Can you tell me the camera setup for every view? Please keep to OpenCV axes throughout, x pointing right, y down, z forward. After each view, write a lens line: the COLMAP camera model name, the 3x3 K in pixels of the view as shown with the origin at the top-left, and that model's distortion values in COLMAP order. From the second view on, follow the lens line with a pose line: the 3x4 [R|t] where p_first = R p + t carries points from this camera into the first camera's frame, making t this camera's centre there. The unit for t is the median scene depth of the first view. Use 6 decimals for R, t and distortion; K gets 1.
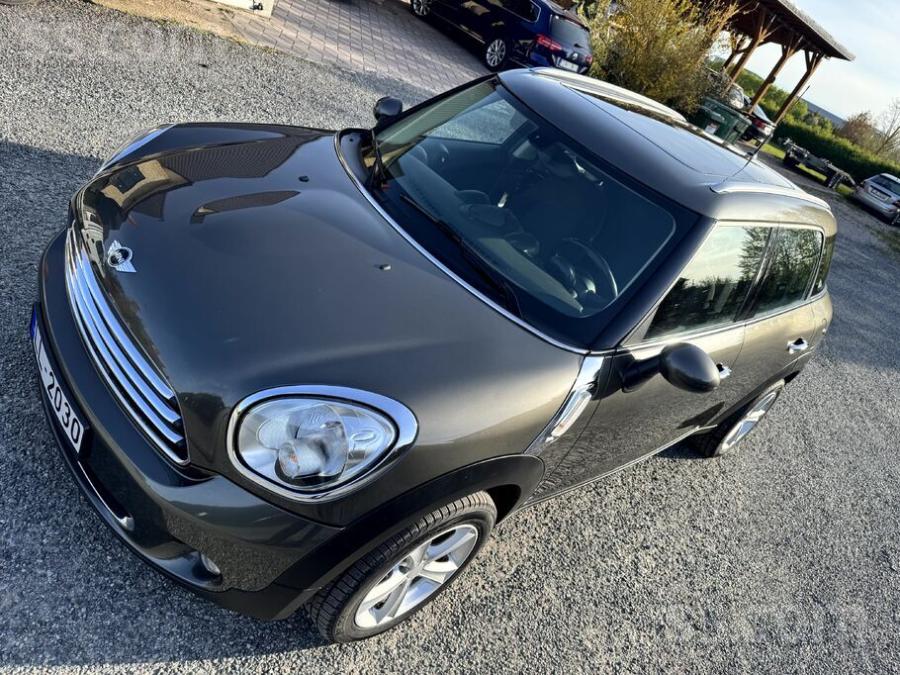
lens RADIAL K [[644.6, 0, 450.0], [0, 644.6, 337.5], [0, 0, 1]] dist [0.002608, -0.011153]
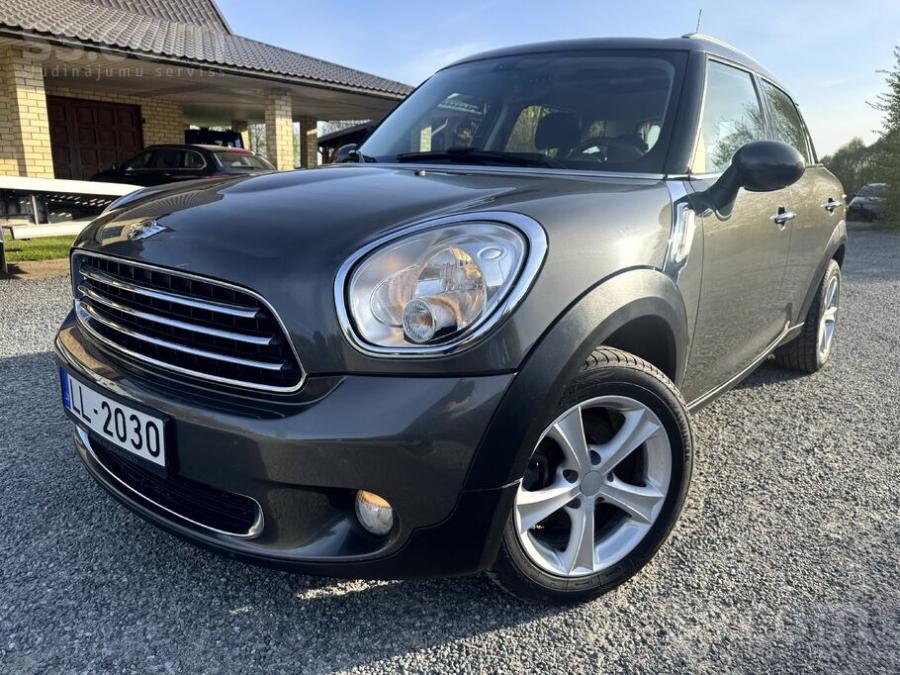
lens RADIAL K [[661.0, 0, 450.0], [0, 661.0, 337.5], [0, 0, 1]] dist [-0.013592, -0.000261]
pose [[0.909758, -0.400833, 0.108043, -0.207938], [0.413841, 0.855093, -0.312332, 0.326523], [0.032806, 0.328859, 0.943809, 0.144909]]
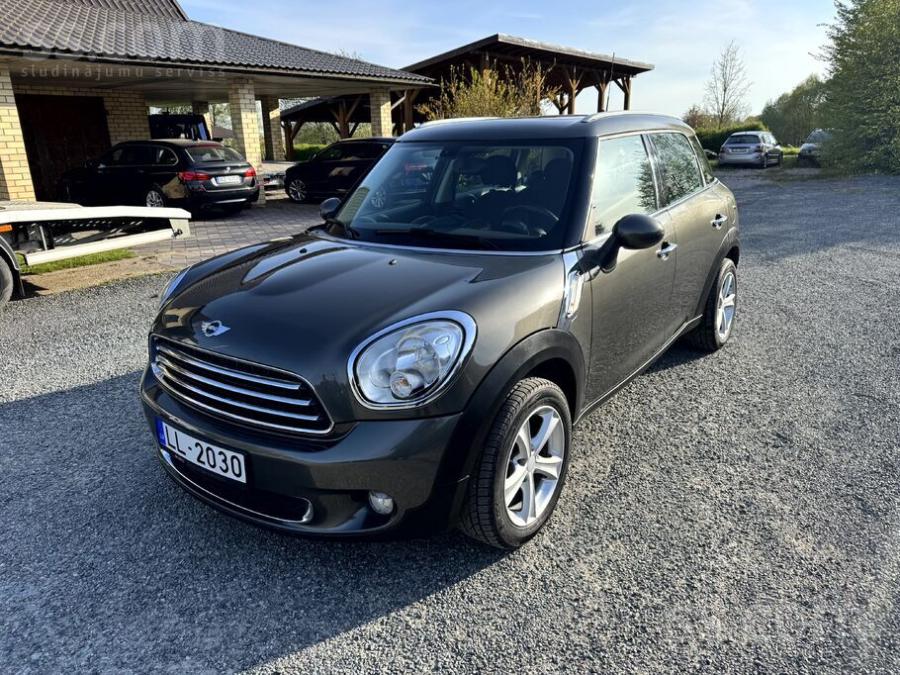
lens RADIAL K [[662.4, 0, 446.3], [0, 662.4, 366.3], [0, 0, 1]] dist [0.026502, -0.059306]
pose [[0.876835, -0.474304, 0.078719, -0.171108], [0.480050, 0.854578, -0.198111, 0.315271], [0.026693, 0.211500, 0.977013, -0.211645]]
